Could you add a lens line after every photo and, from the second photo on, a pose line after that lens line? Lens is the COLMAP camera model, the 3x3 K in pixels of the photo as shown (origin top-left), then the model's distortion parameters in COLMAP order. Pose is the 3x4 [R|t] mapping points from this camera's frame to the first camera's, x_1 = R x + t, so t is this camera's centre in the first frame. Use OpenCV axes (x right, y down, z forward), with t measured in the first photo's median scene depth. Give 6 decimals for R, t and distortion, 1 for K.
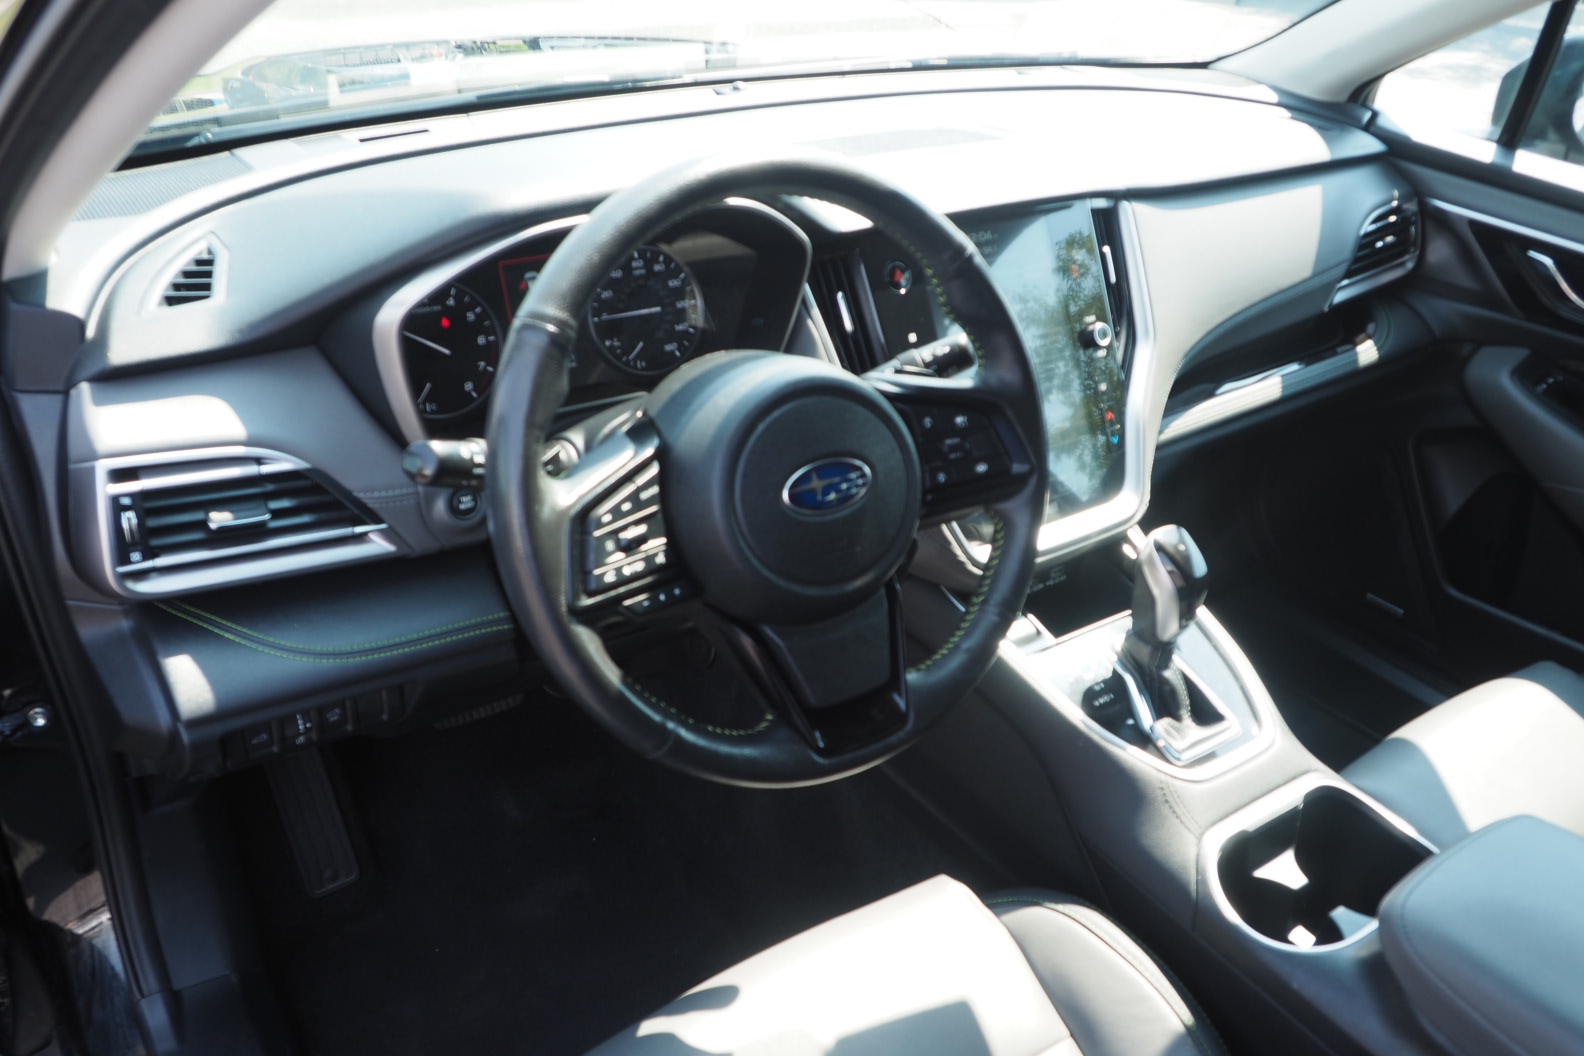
lens RADIAL K [[1336.1, 0, 792.0], [0, 1336.1, 528.0], [0, 0, 1]] dist [-0.028348, -0.004114]
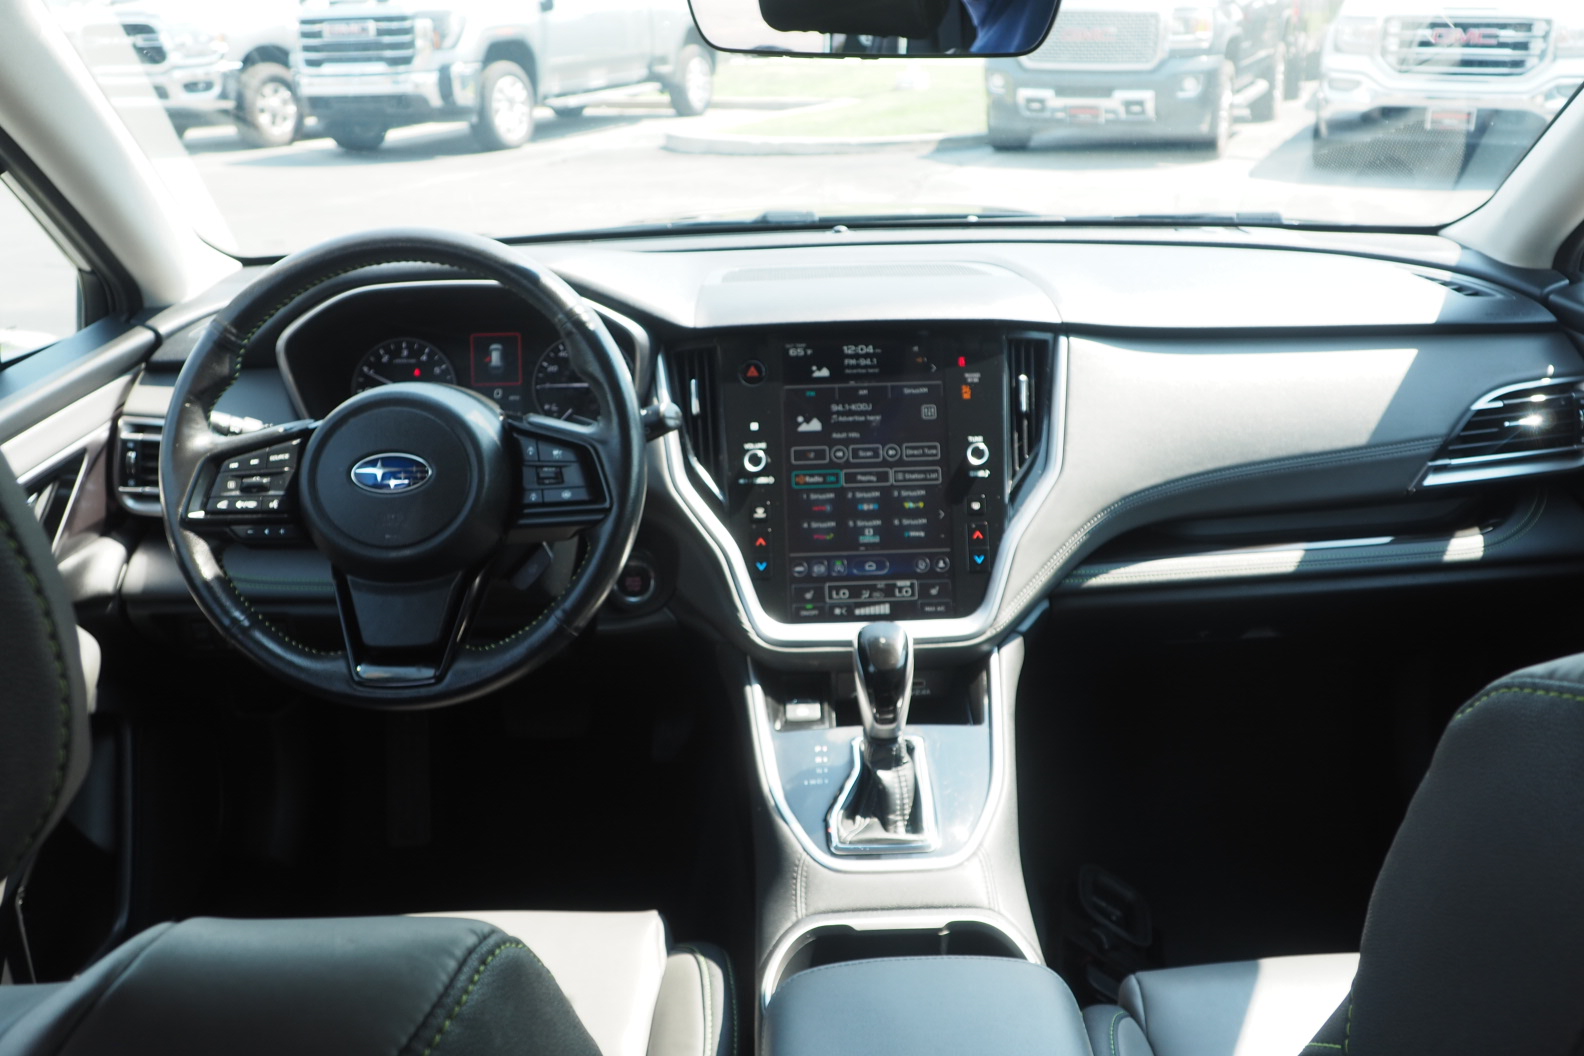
lens RADIAL K [[1403.7, 0, 792.0], [0, 1403.7, 528.0], [0, 0, 1]] dist [-0.012630, 0.000433]
pose [[0.826058, 0.131454, -0.548041, 0.773920], [-0.217649, 0.971387, -0.095063, 0.045468], [0.519863, 0.197808, 0.831032, 0.051795]]
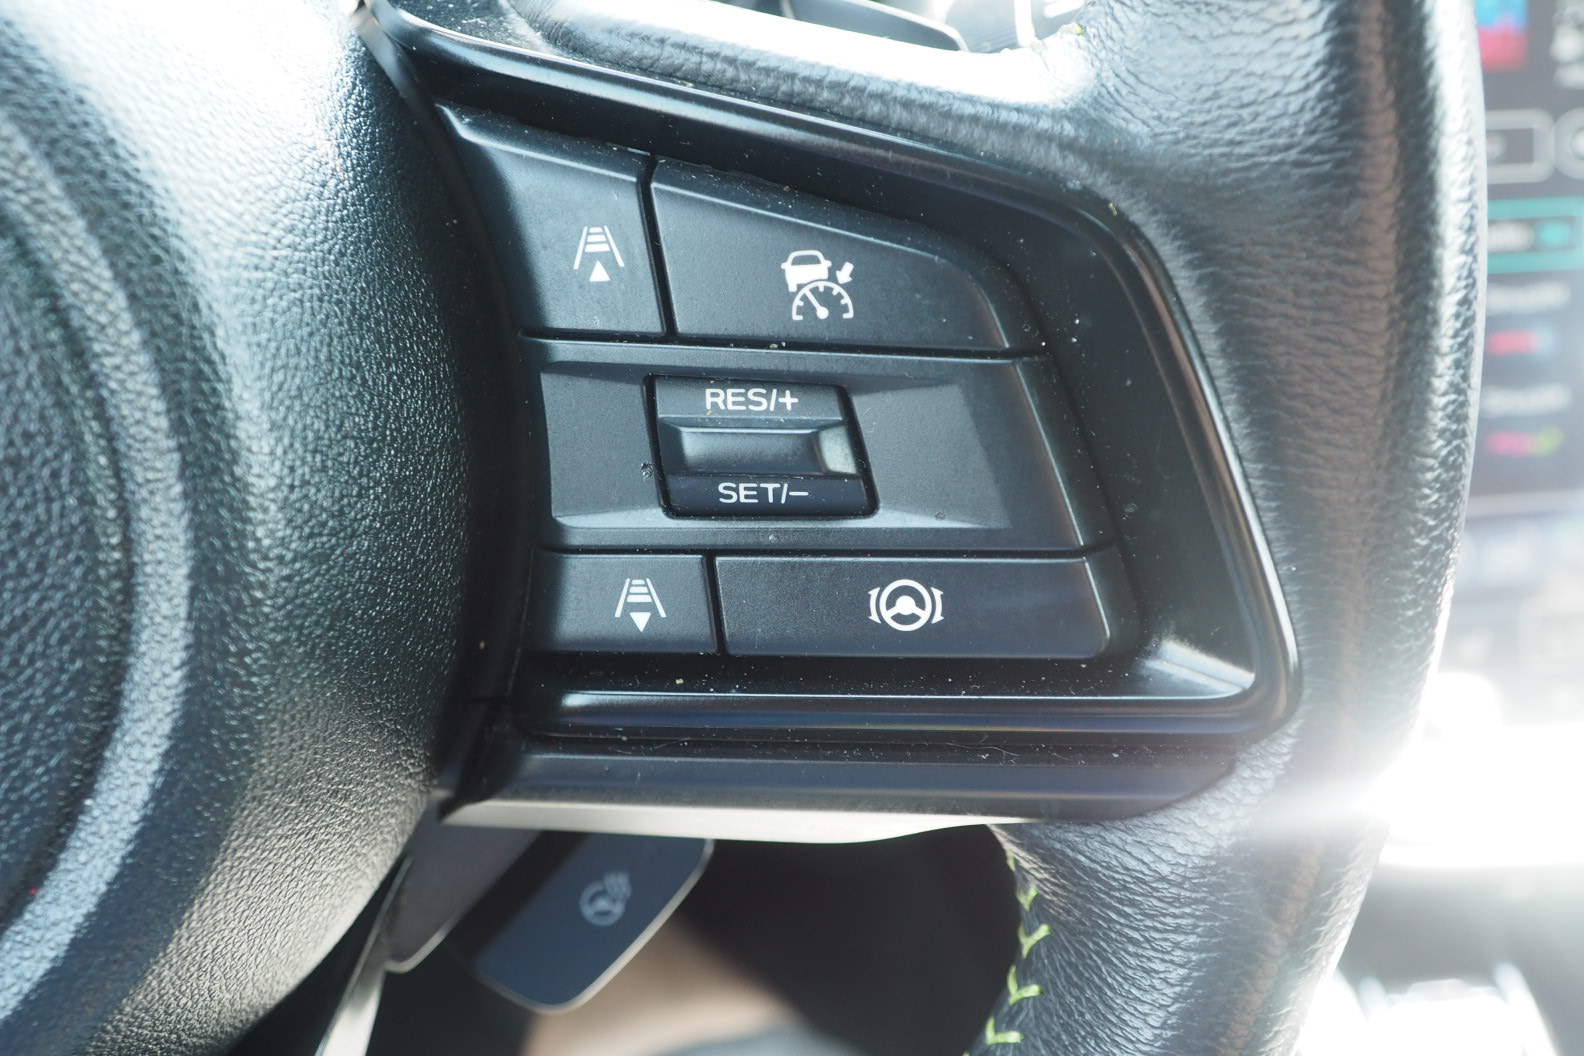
lens RADIAL K [[1405.5, 0, 792.0], [0, 1405.5, 528.0], [0, 0, 1]] dist [0.000281, -0.000736]
pose [[0.851304, 0.235755, -0.468723, 0.159638], [-0.192336, 0.971397, 0.139263, -0.057653], [0.488148, -0.028402, 0.872298, 0.657655]]
